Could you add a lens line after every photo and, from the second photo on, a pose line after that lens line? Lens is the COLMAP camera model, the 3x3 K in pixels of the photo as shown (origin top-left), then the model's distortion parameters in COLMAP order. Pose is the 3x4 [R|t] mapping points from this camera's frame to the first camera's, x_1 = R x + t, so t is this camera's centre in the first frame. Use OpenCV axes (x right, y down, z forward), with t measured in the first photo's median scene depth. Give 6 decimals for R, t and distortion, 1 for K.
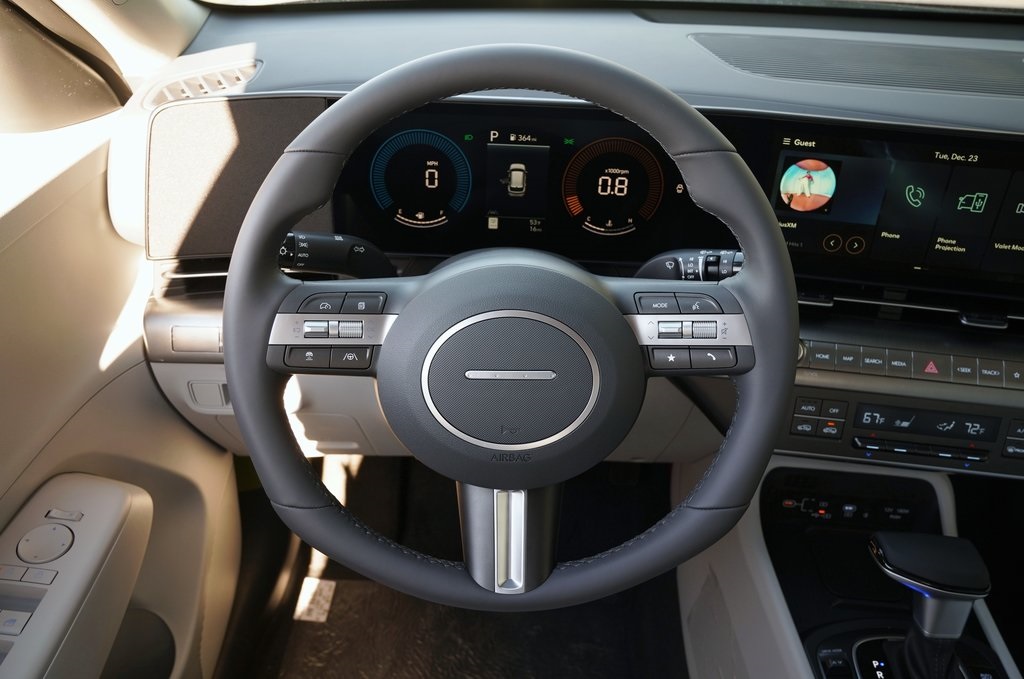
lens RADIAL K [[805.3, 0, 512.0], [0, 805.3, 339.5], [0, 0, 1]] dist [-0.099196, 0.115346]
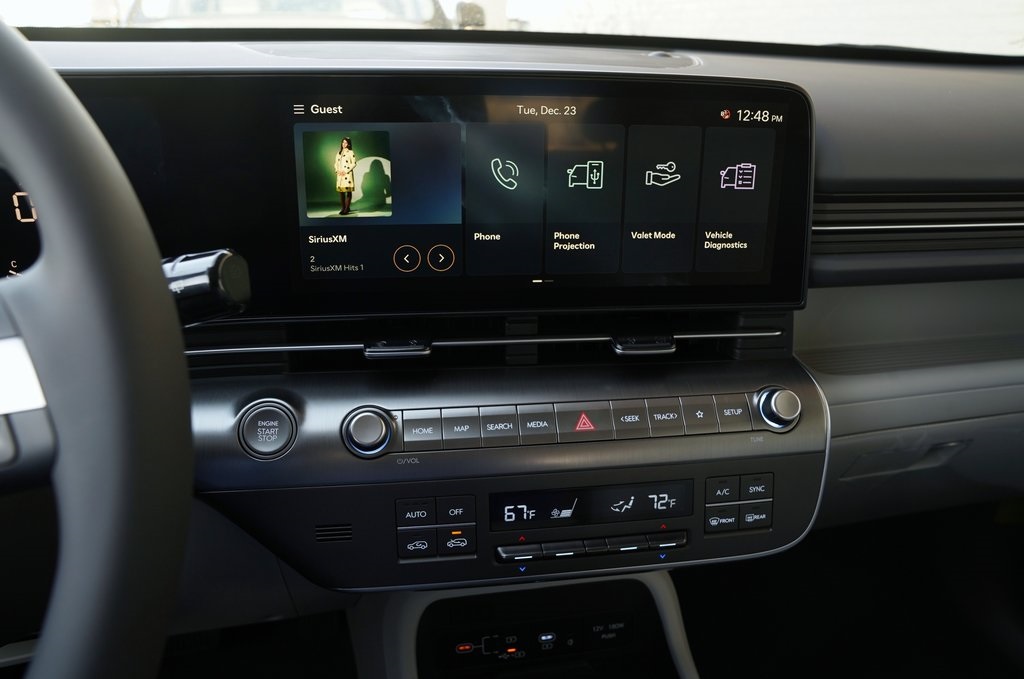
lens RADIAL K [[710.5, 0, 512.0], [0, 710.5, 339.5], [0, 0, 1]] dist [-0.130956, 0.089376]
pose [[0.962615, -0.119145, 0.243265, 0.340311], [0.160308, 0.974490, -0.157069, 0.052557], [-0.218345, 0.190194, 0.957158, 0.431101]]
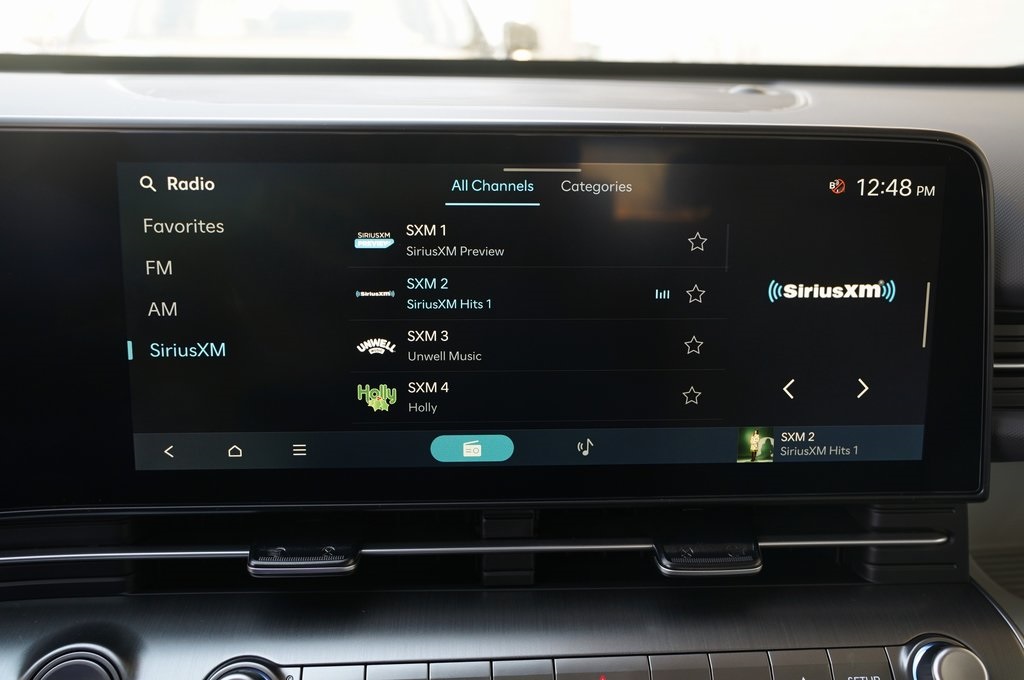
lens RADIAL K [[952.5, 0, 512.0], [0, 952.5, 340.0], [0, 0, 1]] dist [-0.003930, 0.001785]
pose [[0.978906, -0.079091, 0.188379, 0.416894], [0.133170, 0.946257, -0.294727, 0.001143], [-0.154945, 0.313596, 0.936830, 0.507898]]
